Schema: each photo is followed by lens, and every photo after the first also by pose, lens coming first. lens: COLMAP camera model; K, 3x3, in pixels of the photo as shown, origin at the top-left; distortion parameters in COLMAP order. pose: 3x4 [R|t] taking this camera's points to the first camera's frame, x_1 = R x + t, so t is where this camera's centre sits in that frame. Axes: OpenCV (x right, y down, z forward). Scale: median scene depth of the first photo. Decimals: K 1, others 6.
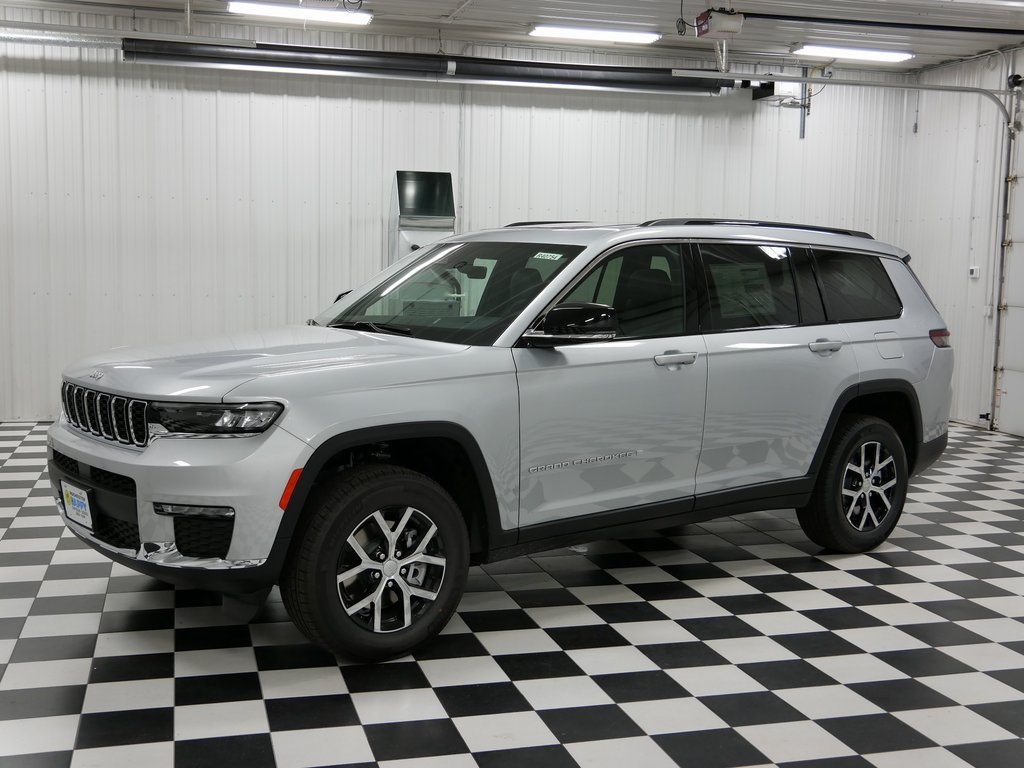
lens RADIAL K [[1173.2, 0, 512.0], [0, 1173.2, 384.0], [0, 0, 1]] dist [-0.025047, 0.051566]
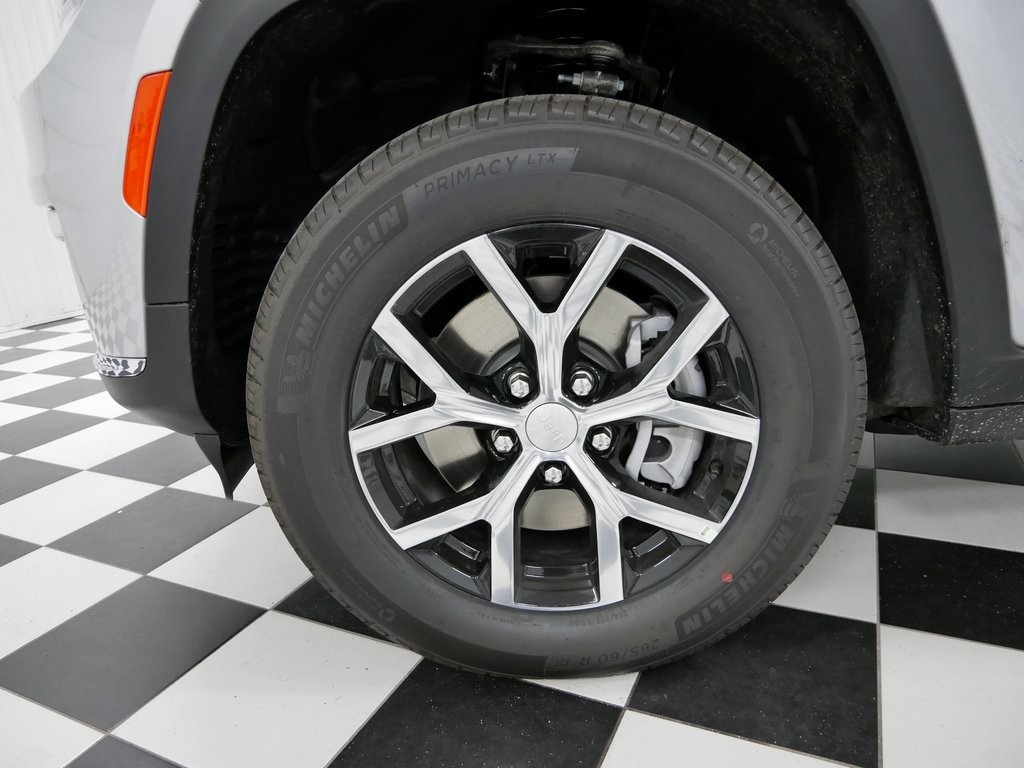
lens RADIAL K [[731.9, 0, 512.0], [0, 731.9, 384.0], [0, 0, 1]] dist [-0.053990, 0.007722]
pose [[0.757759, 0.134856, -0.638447, 0.005260], [0.002664, 0.977764, 0.209691, 0.043732], [0.652529, -0.160596, 0.740550, 0.355946]]
